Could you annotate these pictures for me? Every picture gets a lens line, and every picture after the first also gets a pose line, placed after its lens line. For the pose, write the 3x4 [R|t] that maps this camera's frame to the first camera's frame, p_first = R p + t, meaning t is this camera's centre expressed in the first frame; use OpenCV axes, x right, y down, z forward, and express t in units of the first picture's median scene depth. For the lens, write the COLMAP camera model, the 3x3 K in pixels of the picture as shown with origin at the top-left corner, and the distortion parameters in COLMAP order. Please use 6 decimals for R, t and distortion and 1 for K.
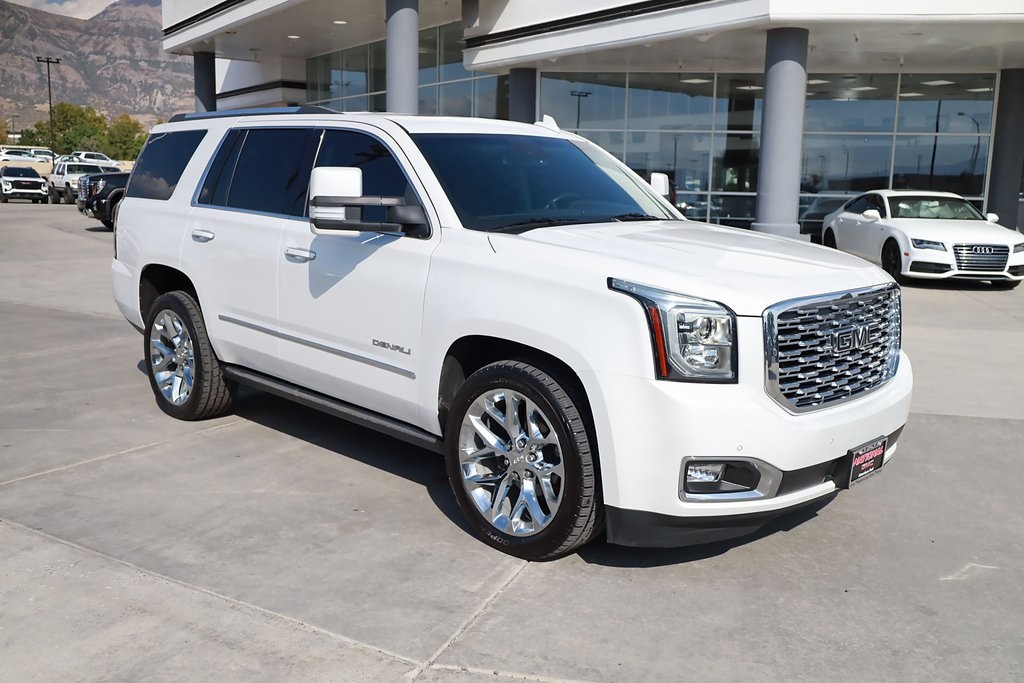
lens RADIAL K [[972.0, 0, 512.0], [0, 972.0, 341.5], [0, 0, 1]] dist [0.000182, 0.005501]
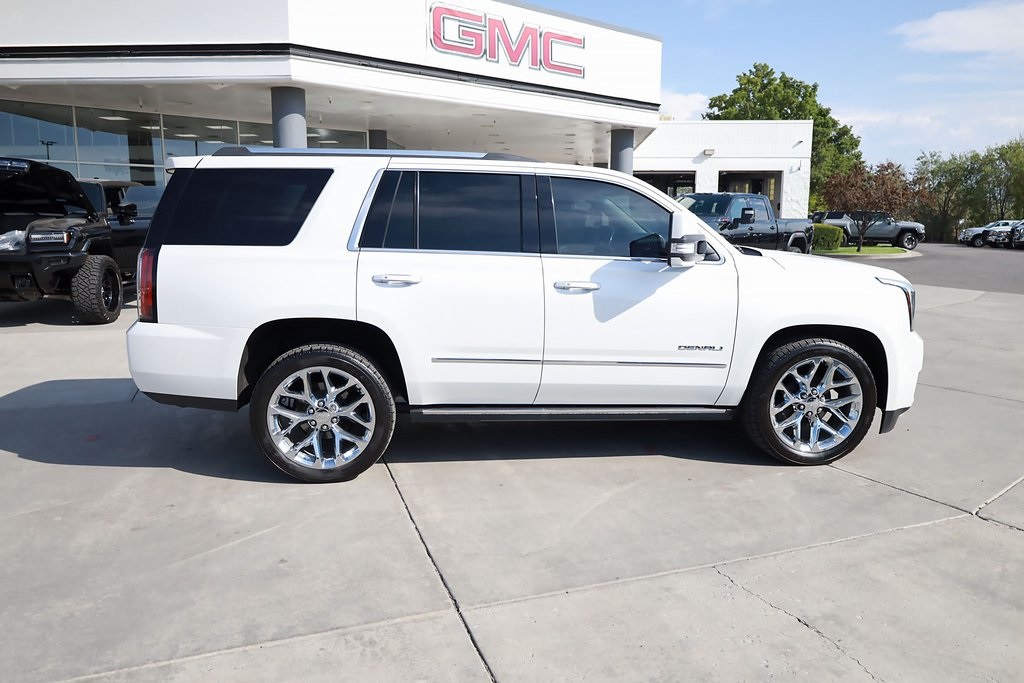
lens RADIAL K [[776.6, 0, 512.1], [0, 776.6, 326.2], [0, 0, 1]] dist [-0.022722, 0.003314]
pose [[0.596951, -0.129285, 0.791792, -0.986794], [0.133175, 0.989206, 0.061115, -0.109381], [-0.791147, 0.068965, 0.607726, 0.501204]]
